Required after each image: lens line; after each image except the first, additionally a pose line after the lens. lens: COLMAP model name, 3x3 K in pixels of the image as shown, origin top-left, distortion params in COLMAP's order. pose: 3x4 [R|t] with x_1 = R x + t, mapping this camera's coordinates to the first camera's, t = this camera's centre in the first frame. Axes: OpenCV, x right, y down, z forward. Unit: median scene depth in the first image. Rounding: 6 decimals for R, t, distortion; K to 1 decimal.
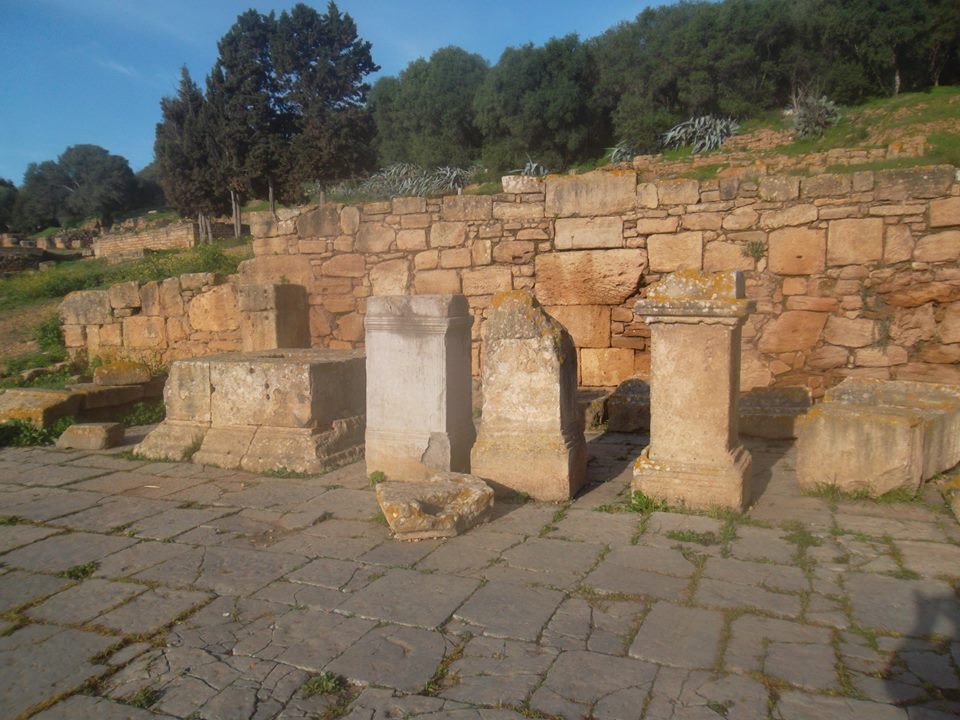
lens RADIAL K [[810.7, 0, 482.2], [0, 810.7, 373.4], [0, 0, 1]] dist [-0.009293, 0.051480]
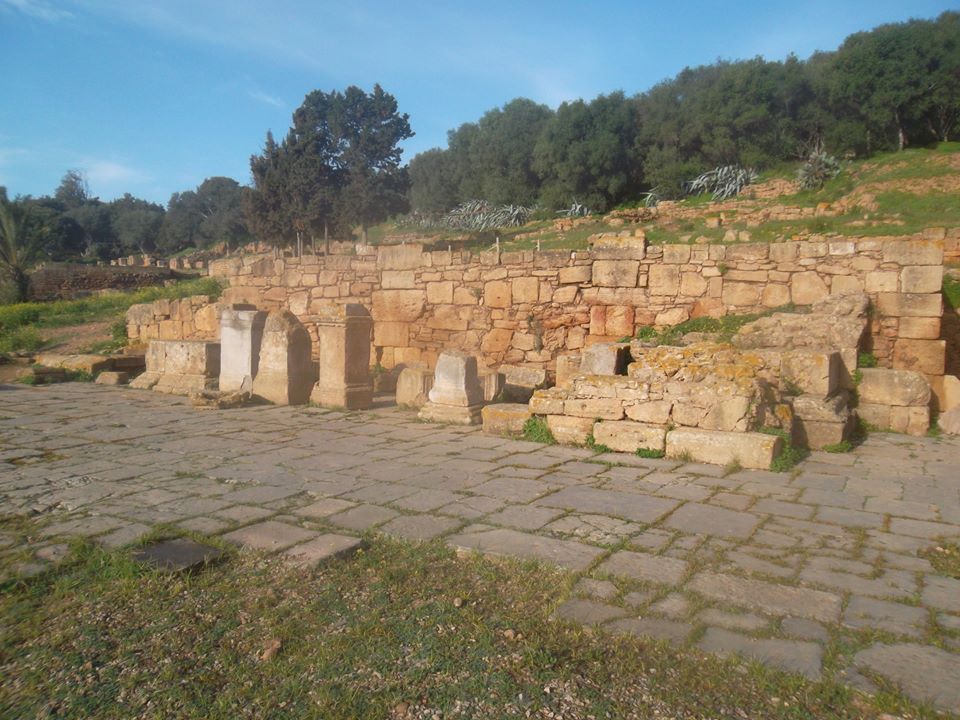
lens RADIAL K [[810.7, 0, 482.2], [0, 810.7, 373.4], [0, 0, 1]] dist [-0.009293, 0.051480]
pose [[0.988416, 0.044948, -0.144957, 0.175950], [-0.049387, 0.998410, -0.027169, 0.019476], [0.143505, 0.034013, 0.989065, -0.207253]]
